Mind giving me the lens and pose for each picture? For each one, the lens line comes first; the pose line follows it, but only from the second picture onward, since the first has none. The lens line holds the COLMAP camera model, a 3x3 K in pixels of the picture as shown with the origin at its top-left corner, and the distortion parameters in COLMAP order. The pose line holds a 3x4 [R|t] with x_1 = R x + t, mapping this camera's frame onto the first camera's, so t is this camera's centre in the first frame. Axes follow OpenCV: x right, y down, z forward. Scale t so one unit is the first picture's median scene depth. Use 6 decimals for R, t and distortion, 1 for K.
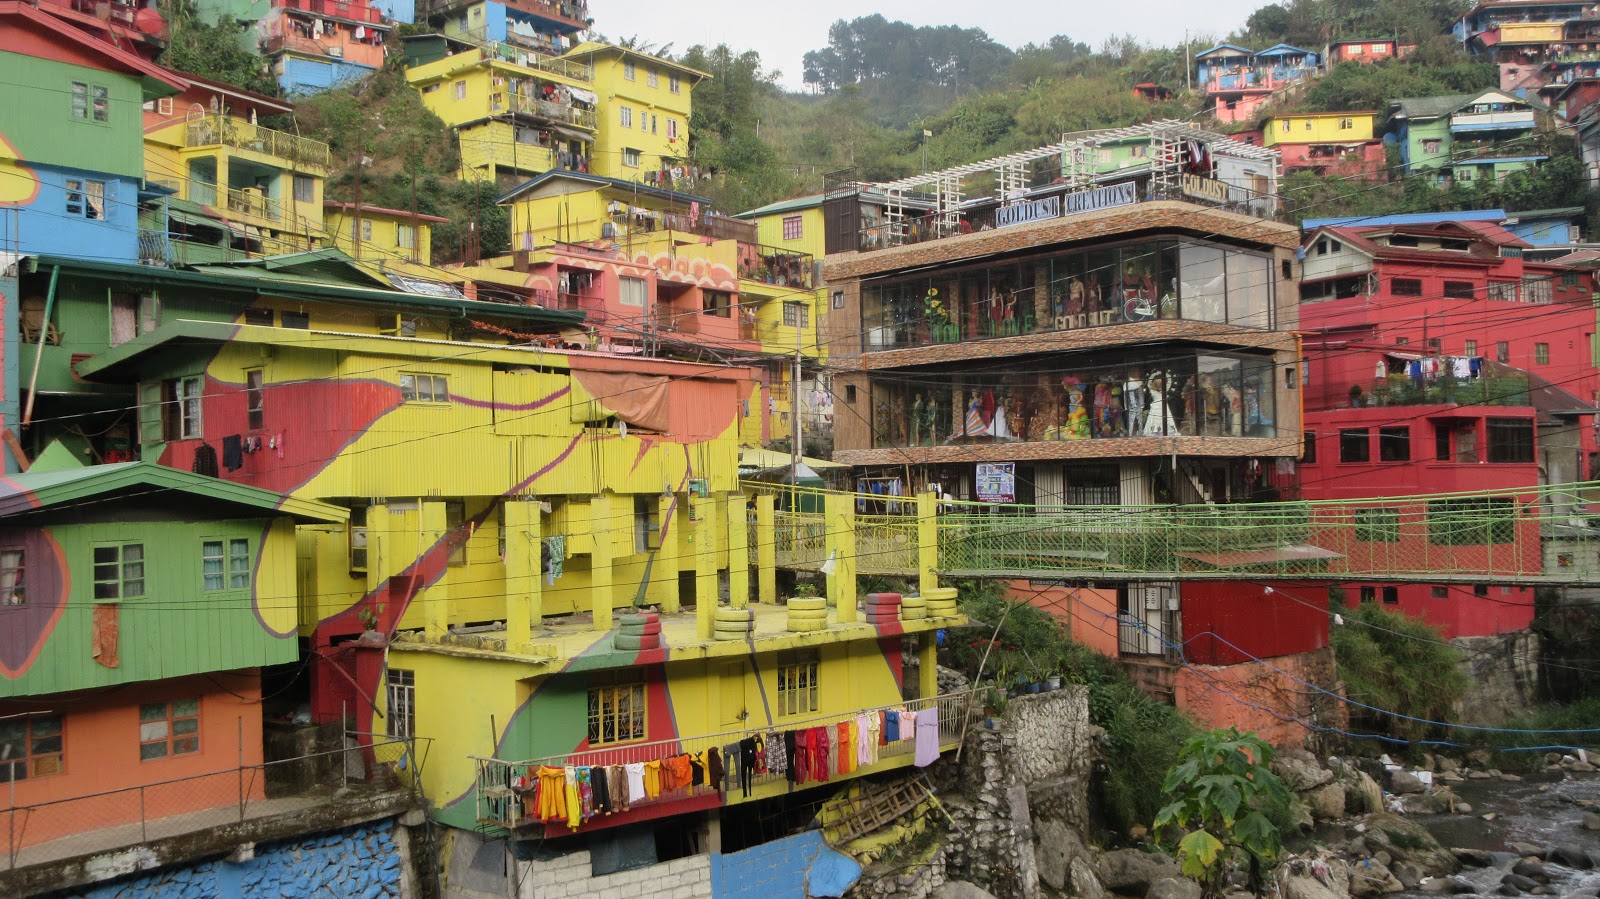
lens RADIAL K [[1615.9, 0, 800.4], [0, 1615.9, 420.9], [0, 0, 1]] dist [-0.003364, 0.001939]
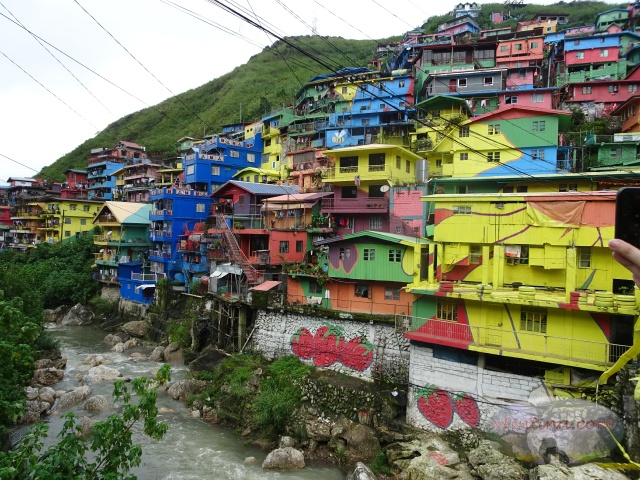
lens RADIAL K [[455.6, 0, 320.0], [0, 455.6, 240.0], [0, 0, 1]] dist [0.010305, 0.005312]
pose [[0.168567, 0.037542, -0.984975, 0.650055], [0.008532, 0.999181, 0.039544, 0.001135], [0.985653, -0.015069, 0.168109, 0.532993]]
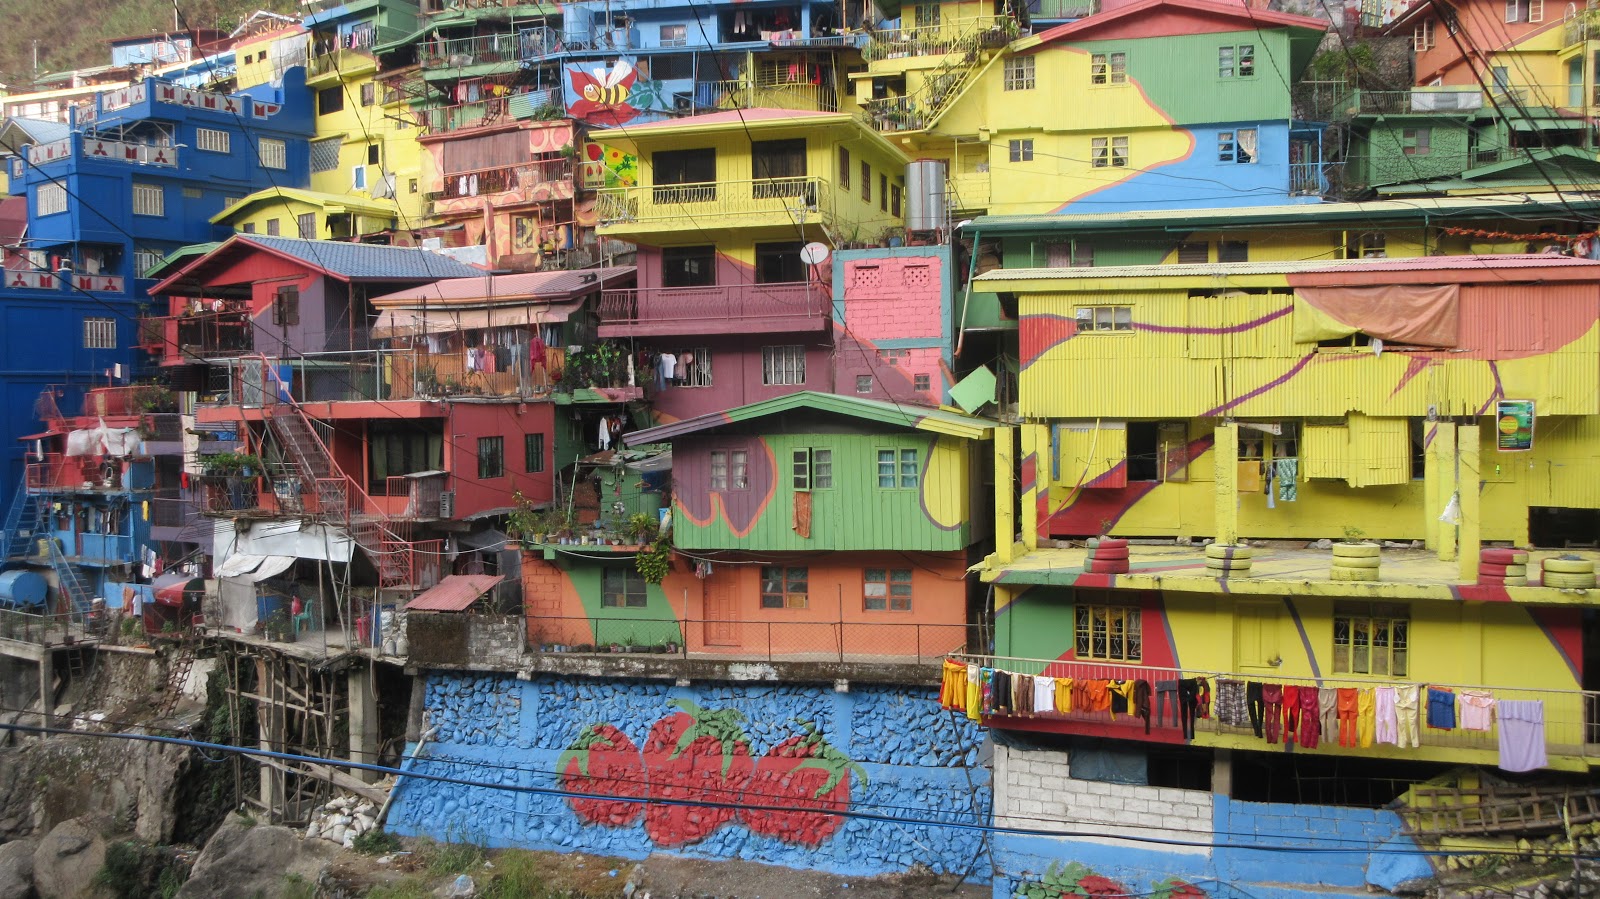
lens RADIAL K [[1499.9, 0, 792.5], [0, 1499.9, 427.5], [0, 0, 1]] dist [0.000650, 0.008200]
pose [[0.394788, 0.029050, -0.918313, 0.610248], [0.040513, 0.997977, 0.048987, -0.004917], [0.917879, -0.056543, 0.392813, 0.393272]]
